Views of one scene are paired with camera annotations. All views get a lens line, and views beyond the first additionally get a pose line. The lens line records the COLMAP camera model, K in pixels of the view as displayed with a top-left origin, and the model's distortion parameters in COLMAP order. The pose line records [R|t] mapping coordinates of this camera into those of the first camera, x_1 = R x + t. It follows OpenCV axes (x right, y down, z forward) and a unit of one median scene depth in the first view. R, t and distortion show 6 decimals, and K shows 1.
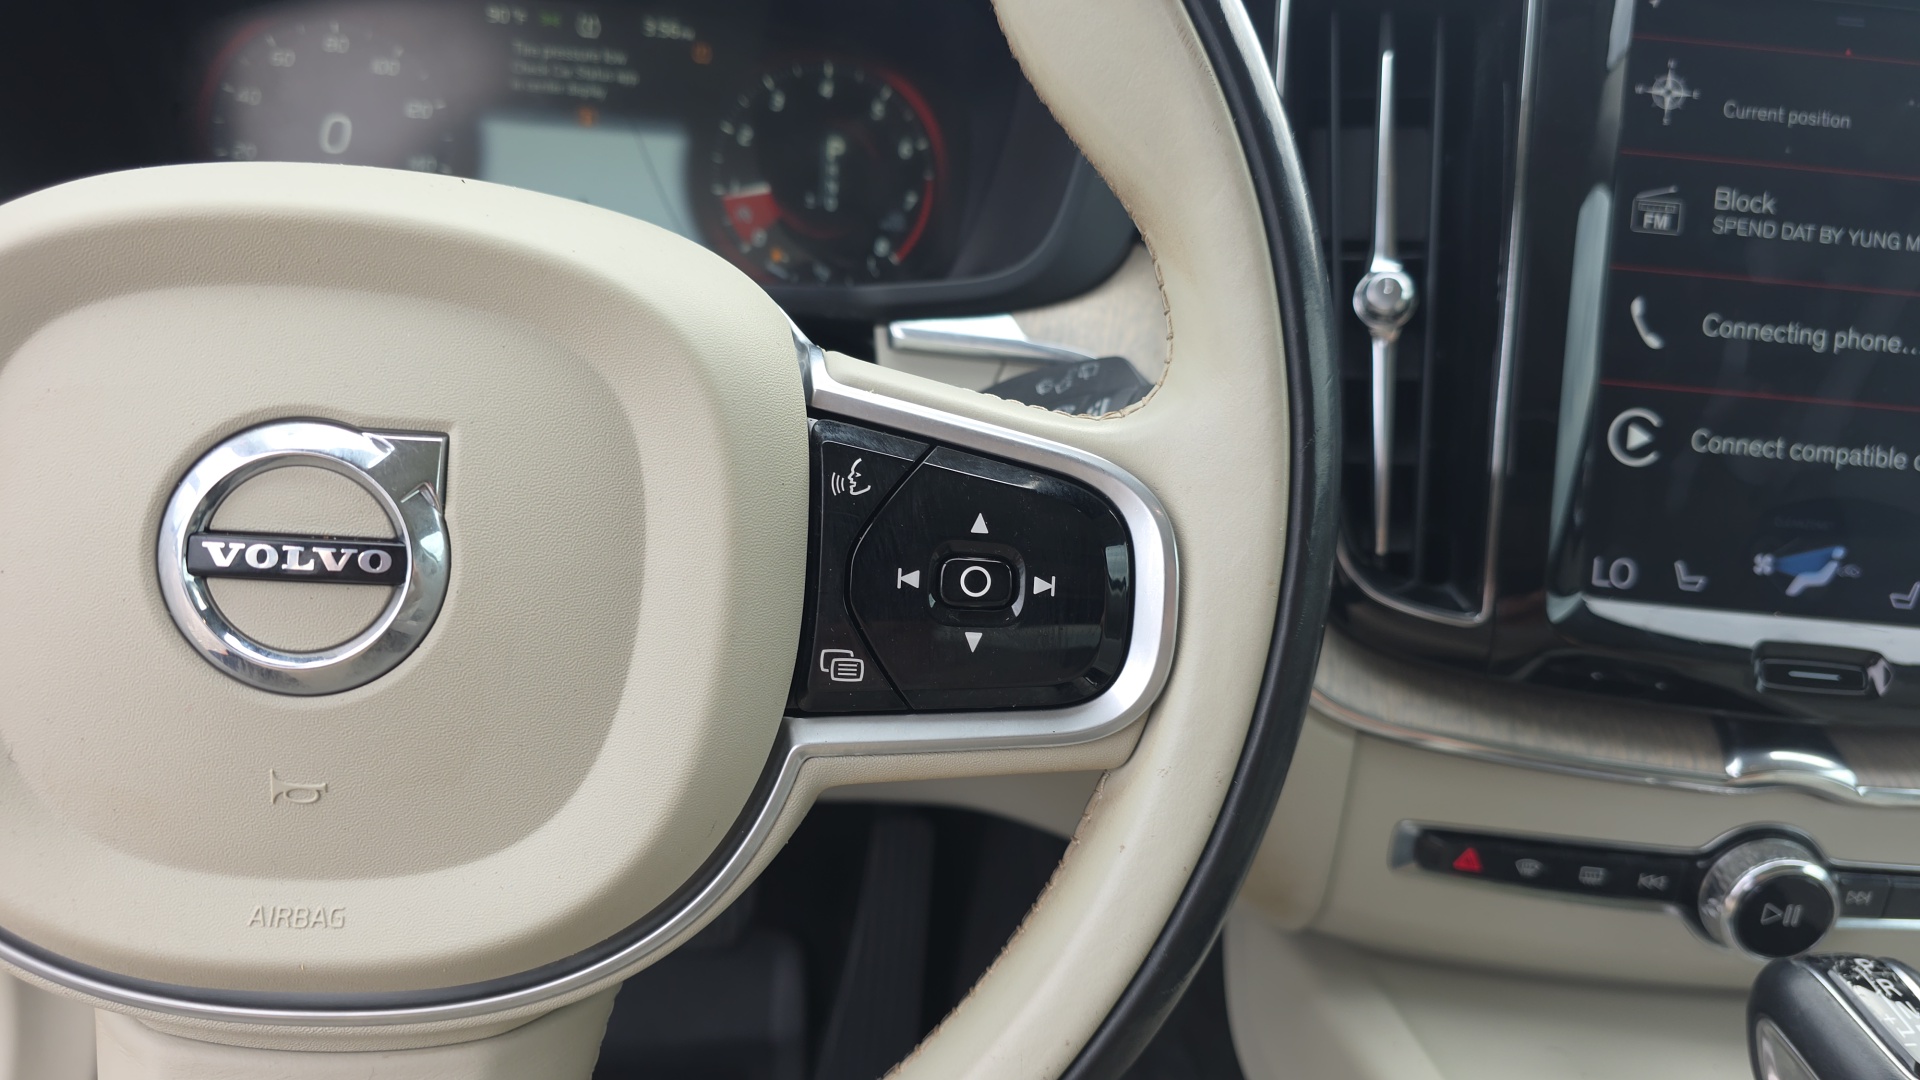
lens RADIAL K [[1337.0, 0, 937.5], [0, 1337.0, 523.0], [0, 0, 1]] dist [0.029362, -0.055613]
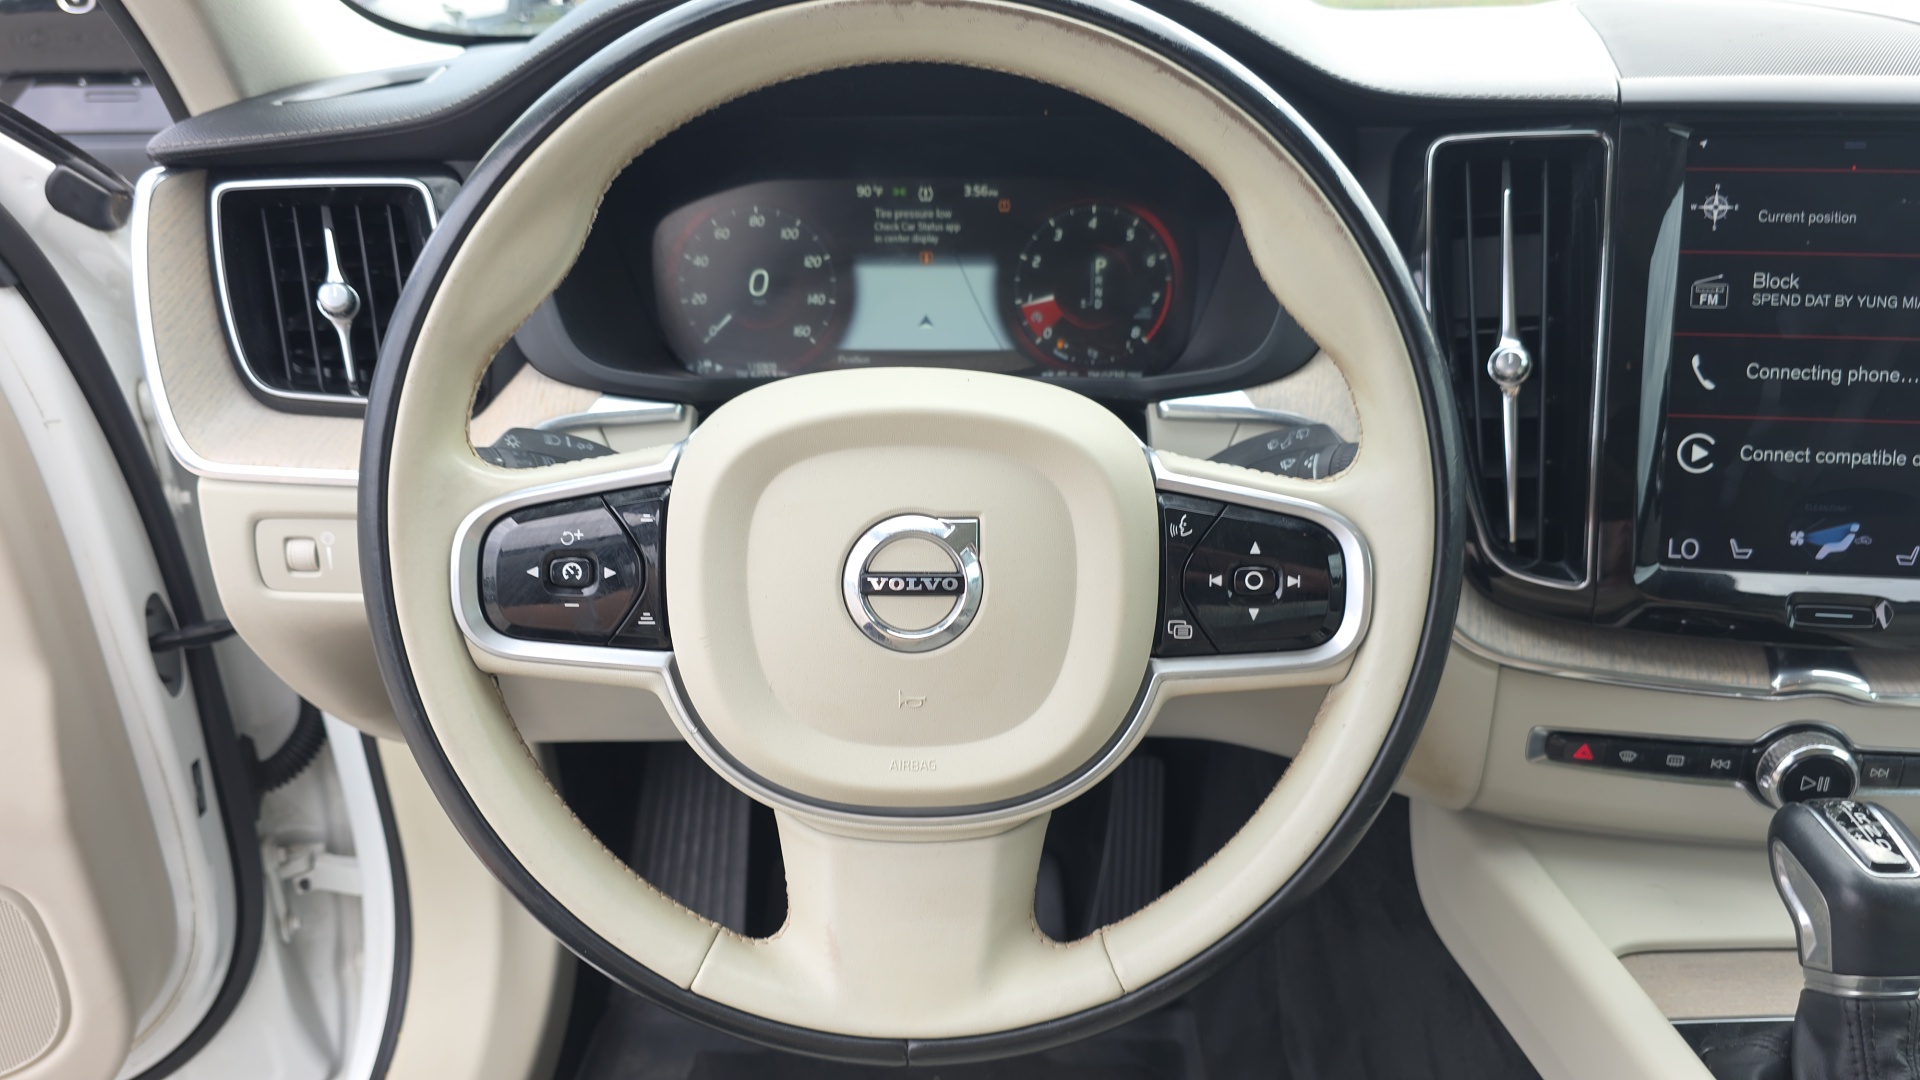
lens RADIAL K [[1308.1, 0, 942.5], [0, 1308.1, 550.2], [0, 0, 1]] dist [0.053388, -0.065479]
pose [[0.990987, -0.042673, -0.126979, -0.099214], [0.047508, 0.998247, 0.035291, -0.048612], [0.125251, -0.041005, 0.991277, -0.493514]]
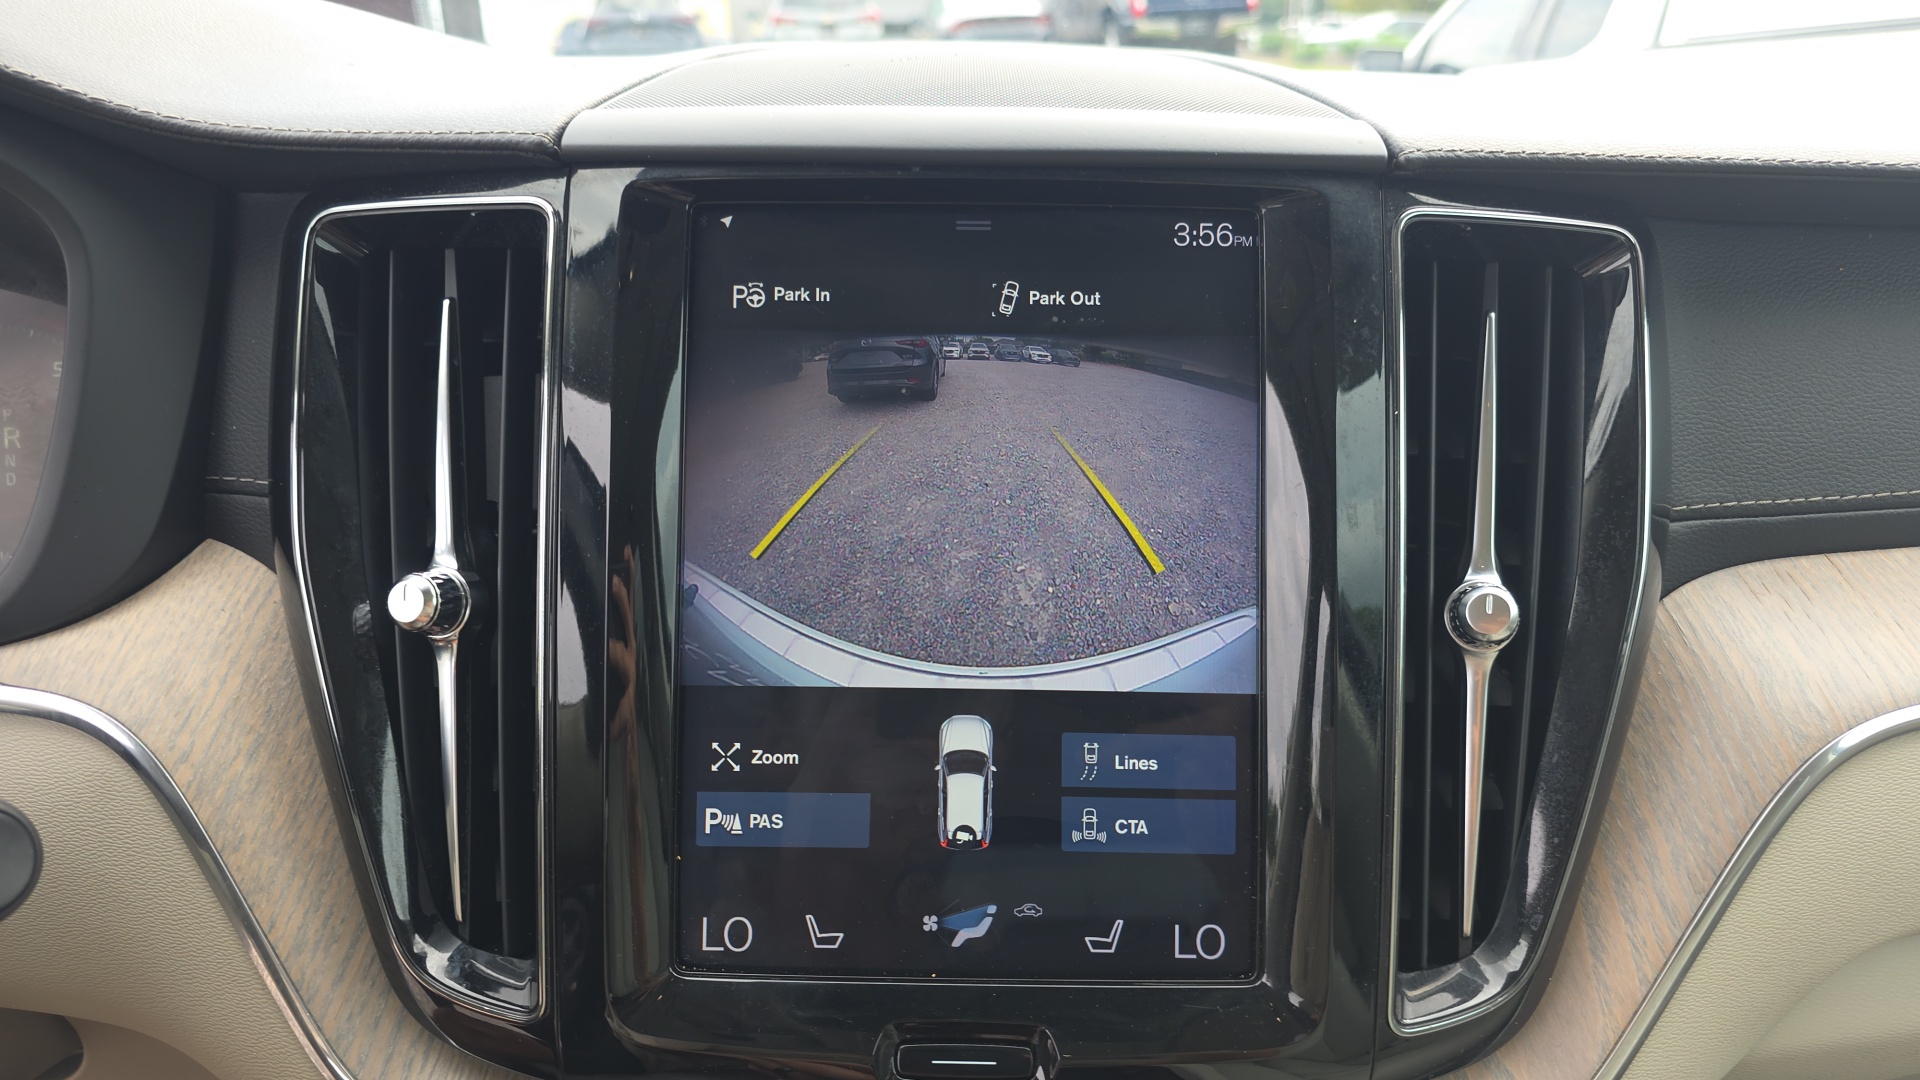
lens RADIAL K [[1281.0, 0, 932.1], [0, 1281.0, 541.5], [0, 0, 1]] dist [0.063109, -0.078921]
pose [[0.997477, -0.070767, 0.005676, 0.637754], [0.070980, 0.995653, -0.060307, -0.138656], [-0.001384, 0.060558, 0.998164, 0.231796]]
